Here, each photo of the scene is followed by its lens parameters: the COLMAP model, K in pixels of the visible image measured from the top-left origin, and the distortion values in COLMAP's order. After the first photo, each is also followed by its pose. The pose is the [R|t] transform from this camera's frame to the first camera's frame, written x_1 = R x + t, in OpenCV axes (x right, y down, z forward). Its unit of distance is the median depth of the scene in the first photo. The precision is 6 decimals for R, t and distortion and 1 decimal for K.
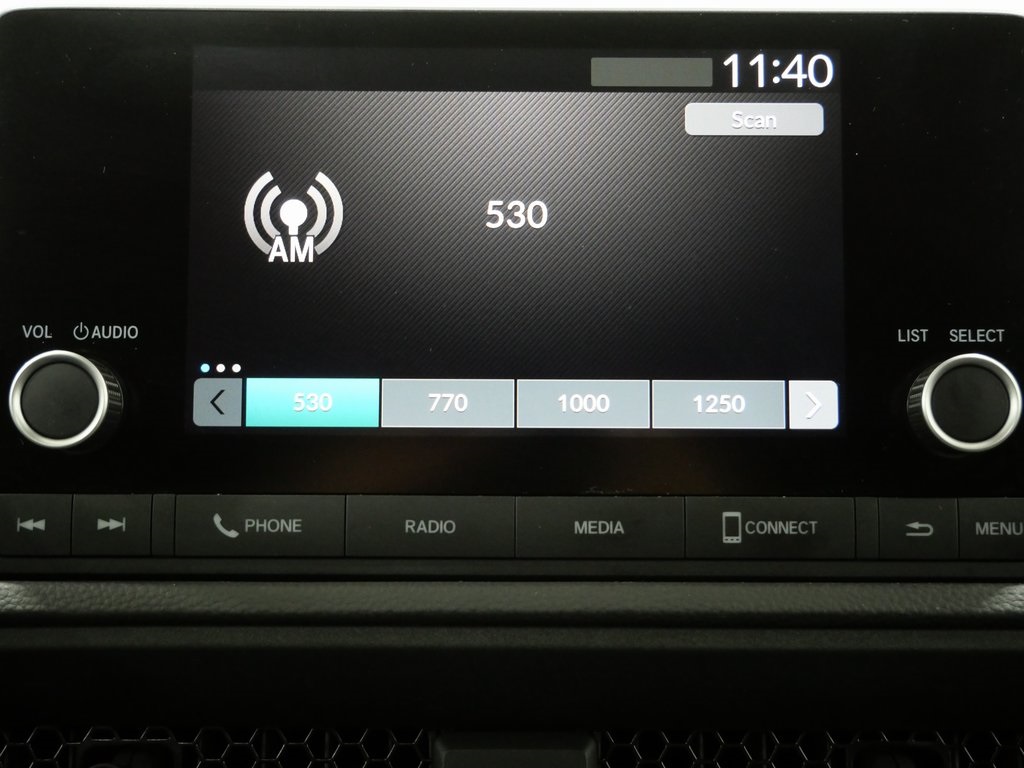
lens RADIAL K [[1425.4, 0, 511.3], [0, 1425.4, 391.1], [0, 0, 1]] dist [0.019506, 0.000000]
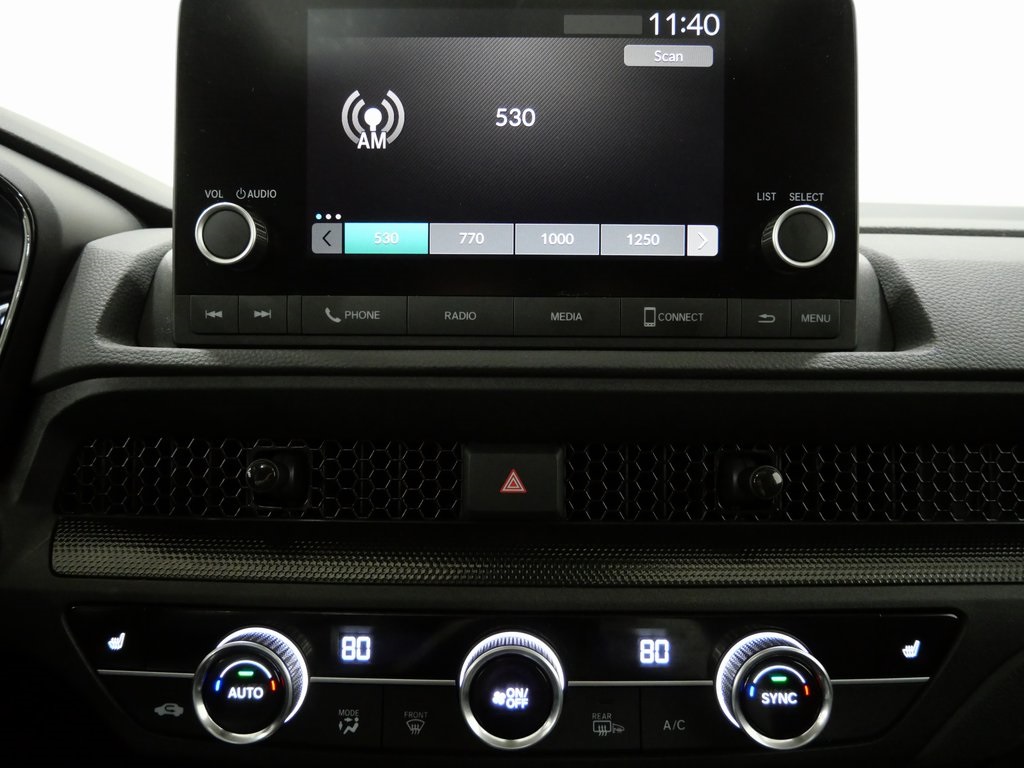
lens RADIAL K [[743.8, 0, 511.6], [0, 743.8, 385.6], [0, 0, 1]] dist [-0.055129, 0.023267]
pose [[0.999925, 0.003678, -0.011719, 0.010232], [-0.002236, 0.992682, 0.120736, 0.070940], [0.012077, -0.120701, 0.992615, 0.164268]]
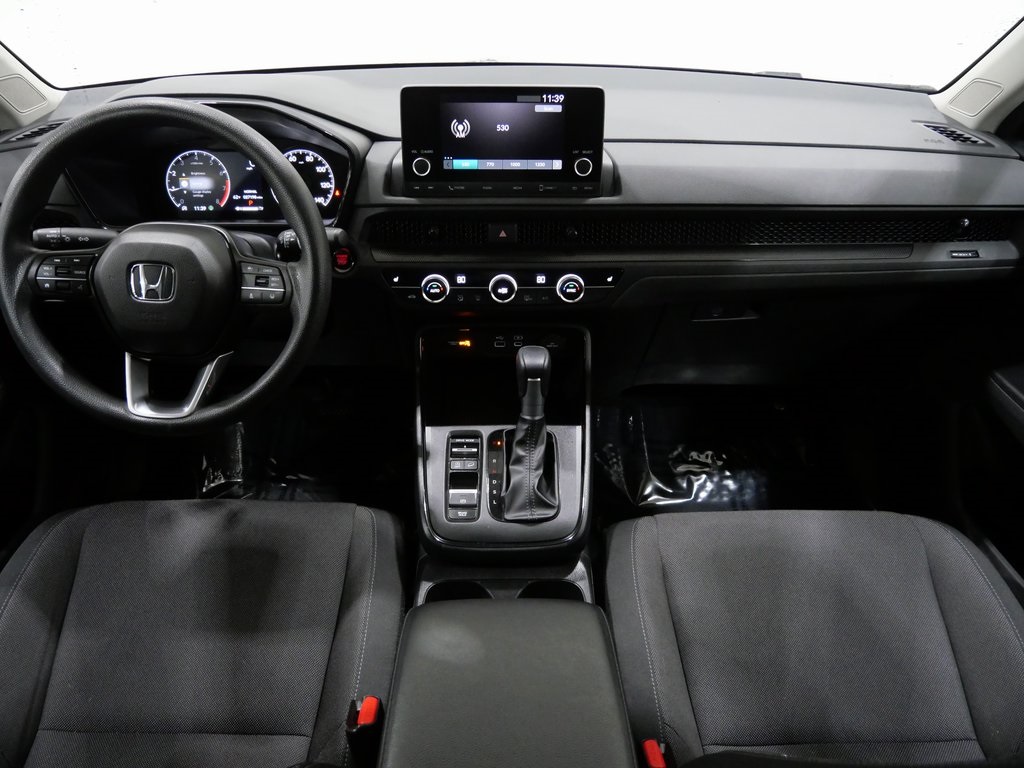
lens RADIAL K [[743.8, 0, 512.4], [0, 743.8, 388.9], [0, 0, 1]] dist [-0.055129, 0.023267]
pose [[0.999888, -0.005048, 0.014086, -0.003908], [-0.003103, 0.850936, 0.525261, -0.749265], [-0.014638, -0.525246, 0.850825, -1.863130]]
